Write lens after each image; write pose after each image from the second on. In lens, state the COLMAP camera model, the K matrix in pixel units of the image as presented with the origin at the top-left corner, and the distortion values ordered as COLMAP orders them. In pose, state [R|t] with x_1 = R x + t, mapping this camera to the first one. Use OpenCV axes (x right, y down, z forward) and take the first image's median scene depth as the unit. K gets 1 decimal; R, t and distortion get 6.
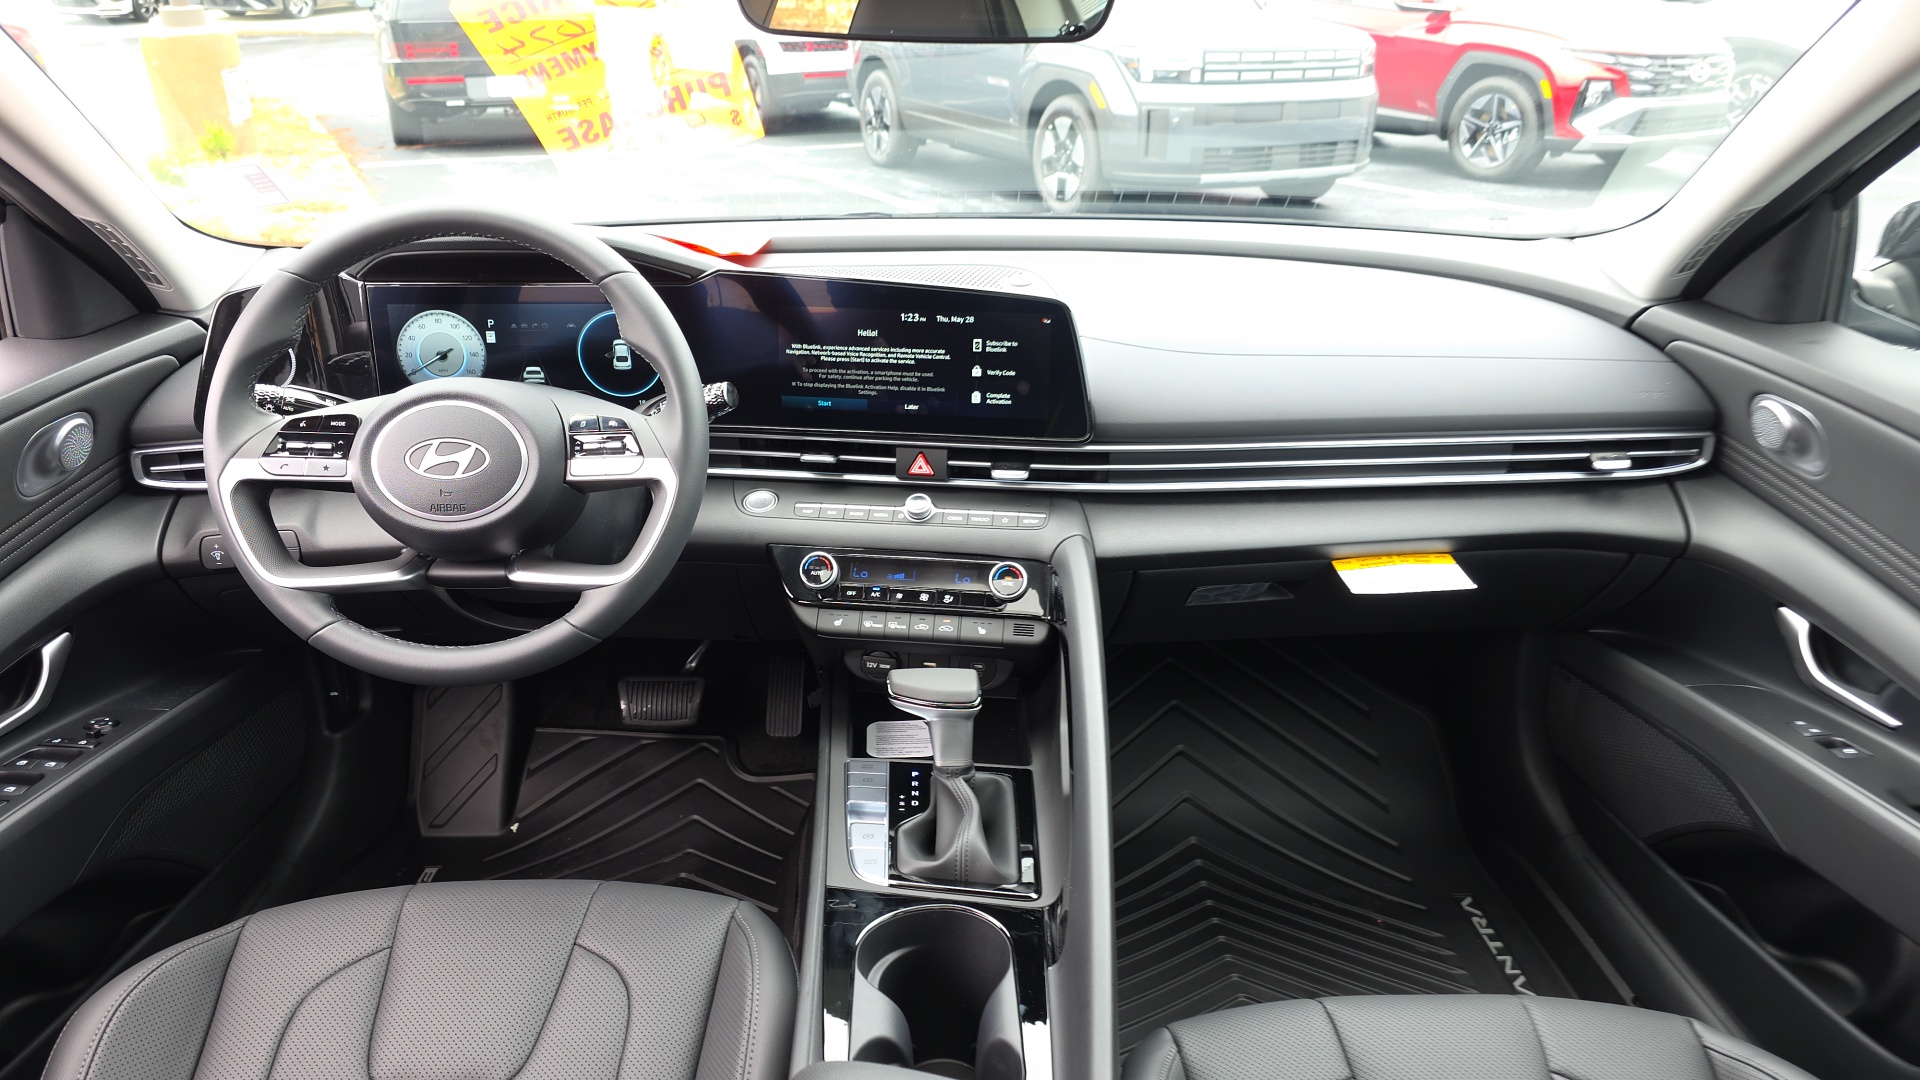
lens RADIAL K [[1309.4, 0, 964.2], [0, 1309.4, 559.5], [0, 0, 1]] dist [0.054251, -0.060261]
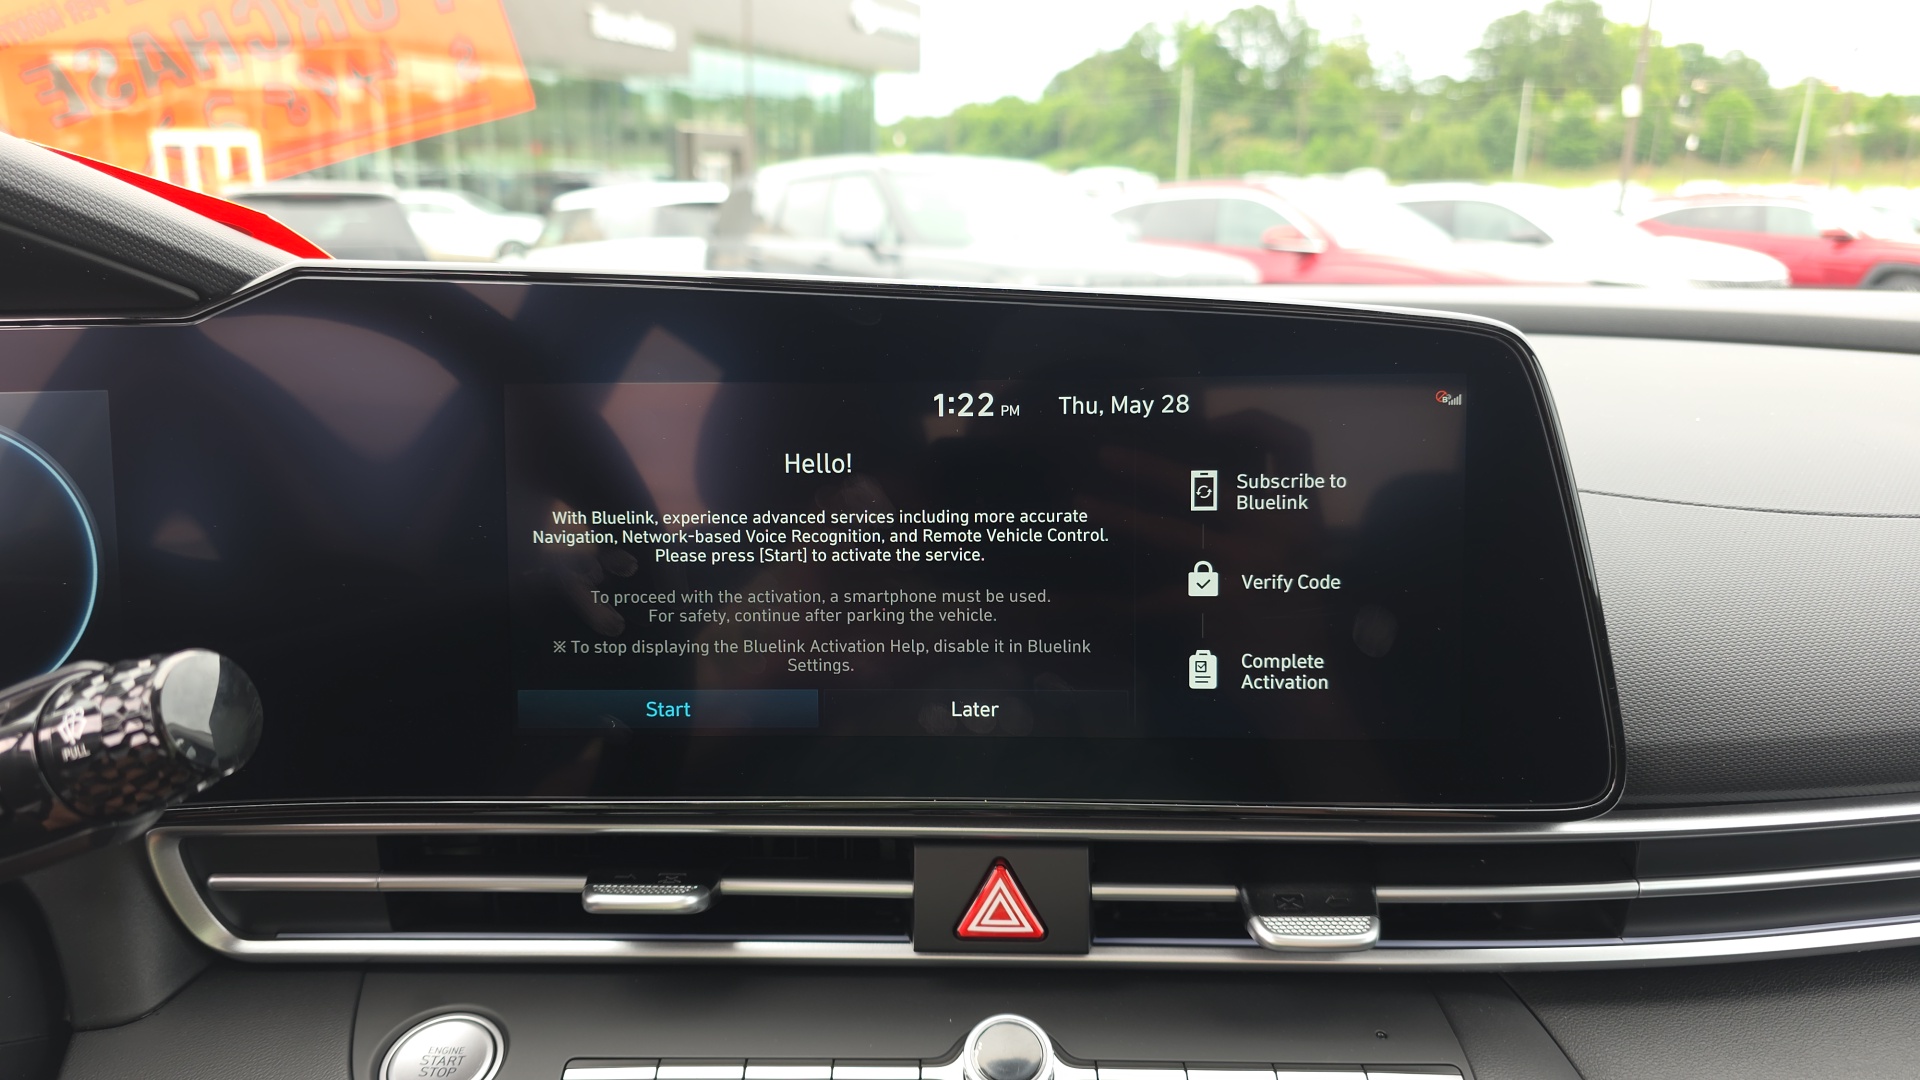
lens RADIAL K [[1309.4, 0, 938.3], [0, 1309.4, 531.4], [0, 0, 1]] dist [0.054251, -0.060261]
pose [[0.995620, -0.029479, 0.088727, -0.072487], [0.047327, 0.977334, -0.206345, -0.096140], [-0.080633, 0.209640, 0.974448, 0.712085]]
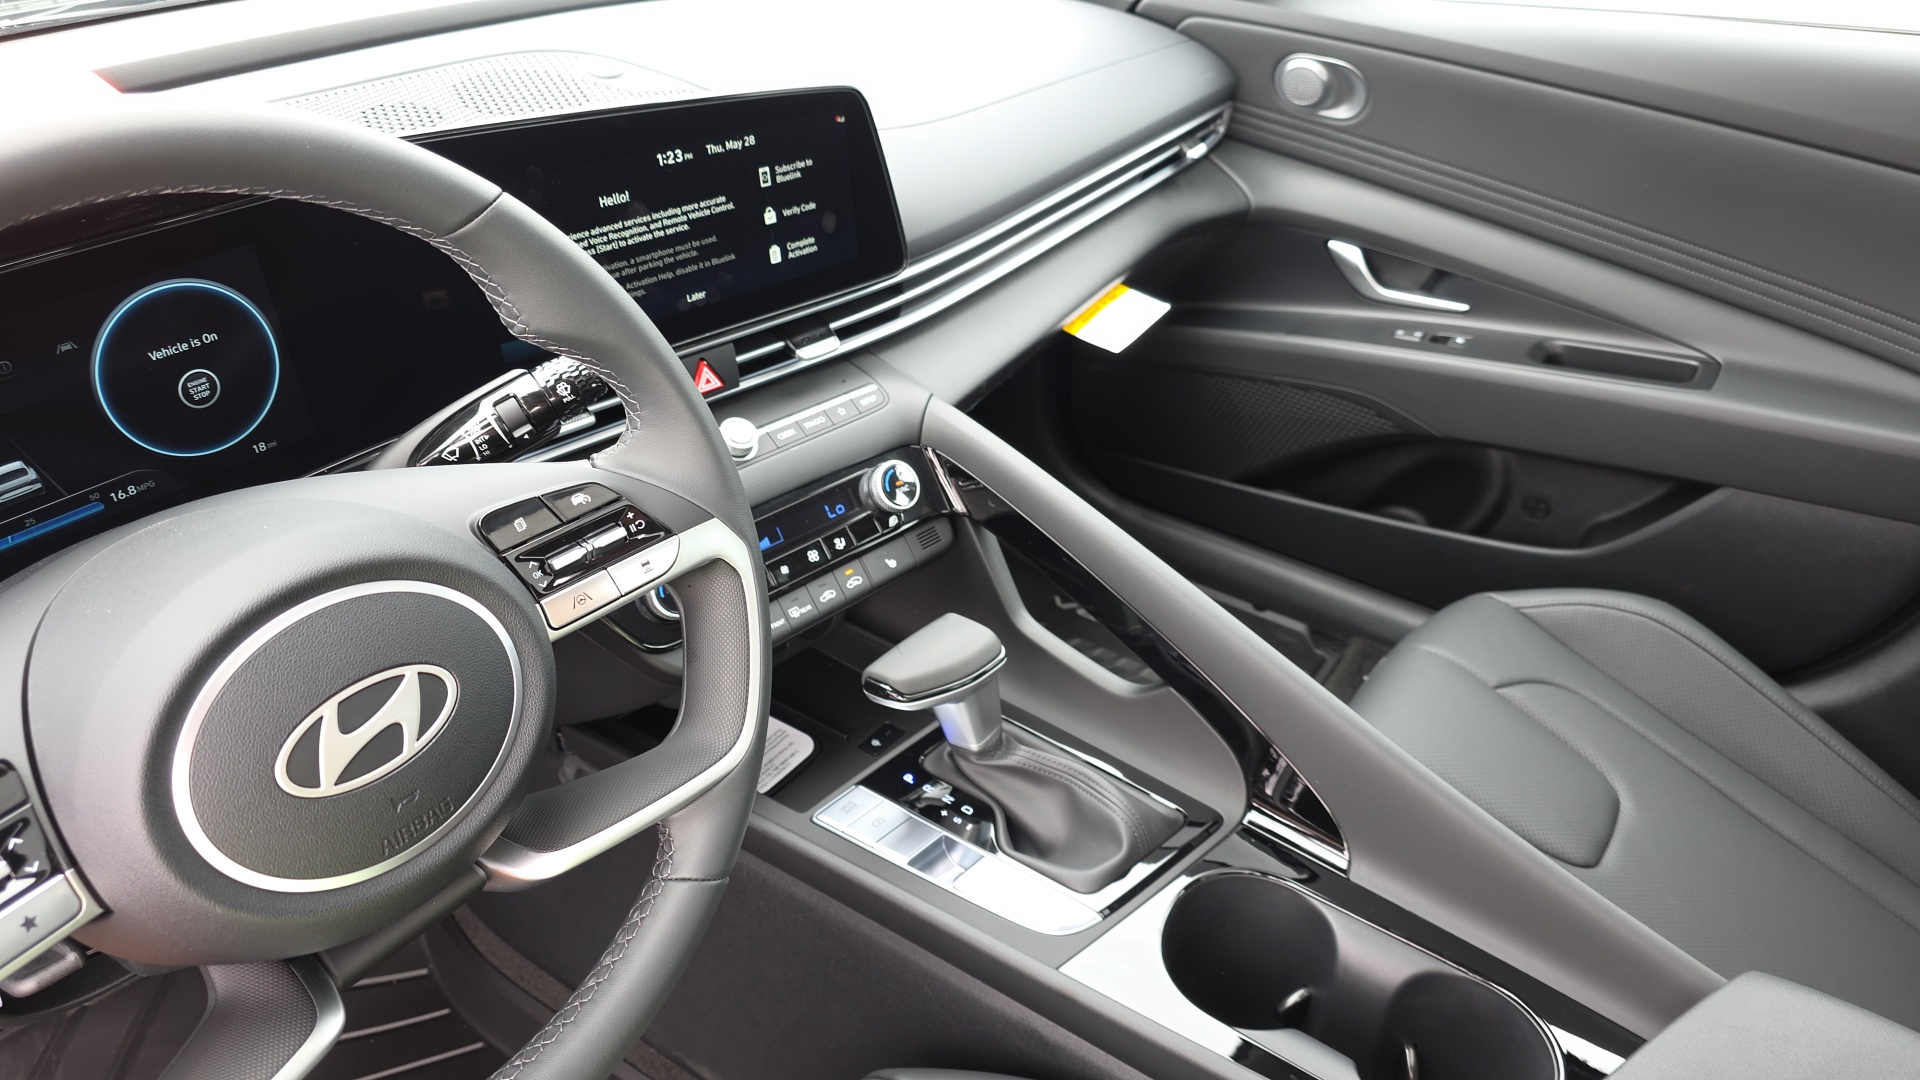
lens RADIAL K [[1309.4, 0, 960.5], [0, 1309.4, 514.6], [0, 0, 1]] dist [0.054251, -0.060261]
pose [[0.610028, -0.408692, 0.678849, -0.442691], [0.275037, 0.912670, 0.302306, -0.178243], [-0.743115, 0.002293, 0.669159, 0.472817]]
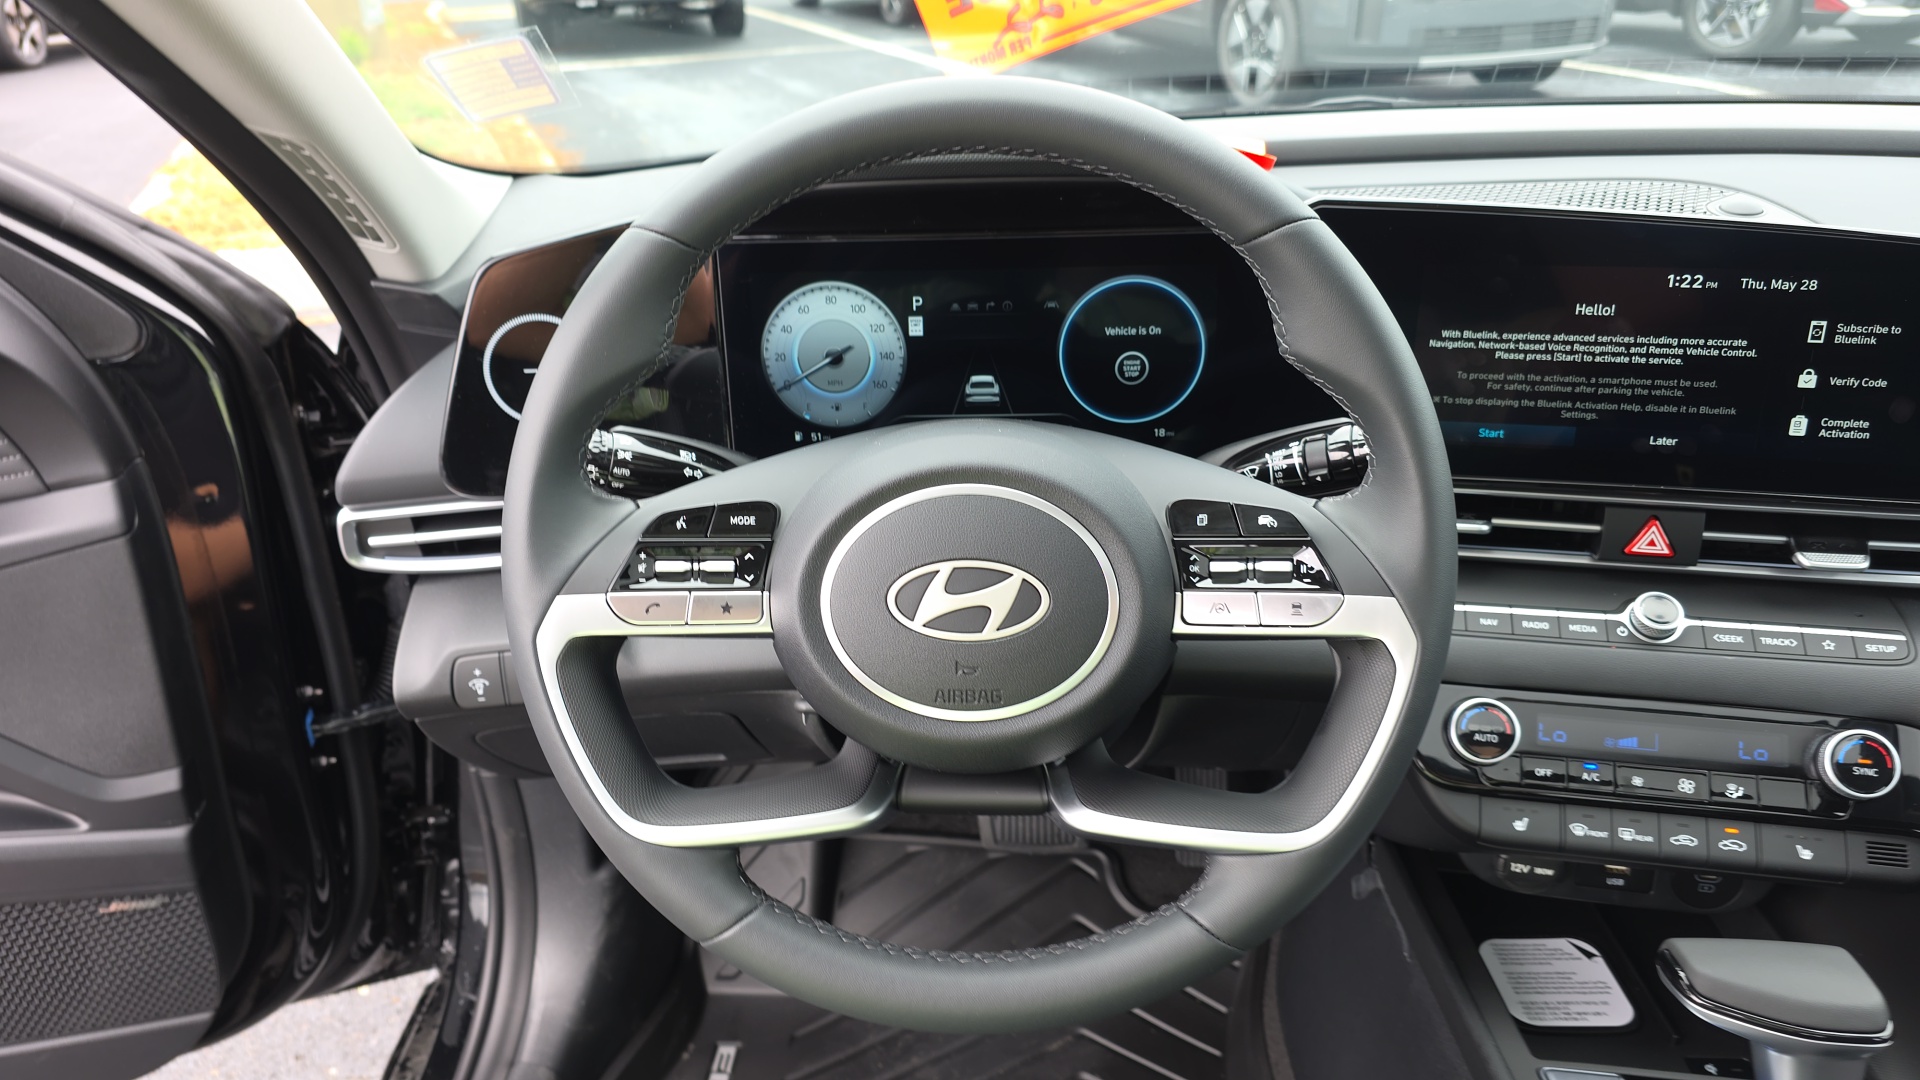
lens RADIAL K [[1309.4, 0, 948.0], [0, 1309.4, 537.3], [0, 0, 1]] dist [0.054251, -0.060261]
pose [[0.996094, 0.005858, -0.088104, -0.293120], [-0.001305, 0.998664, 0.051650, -0.104624], [0.088289, -0.051333, 0.994771, 0.412178]]
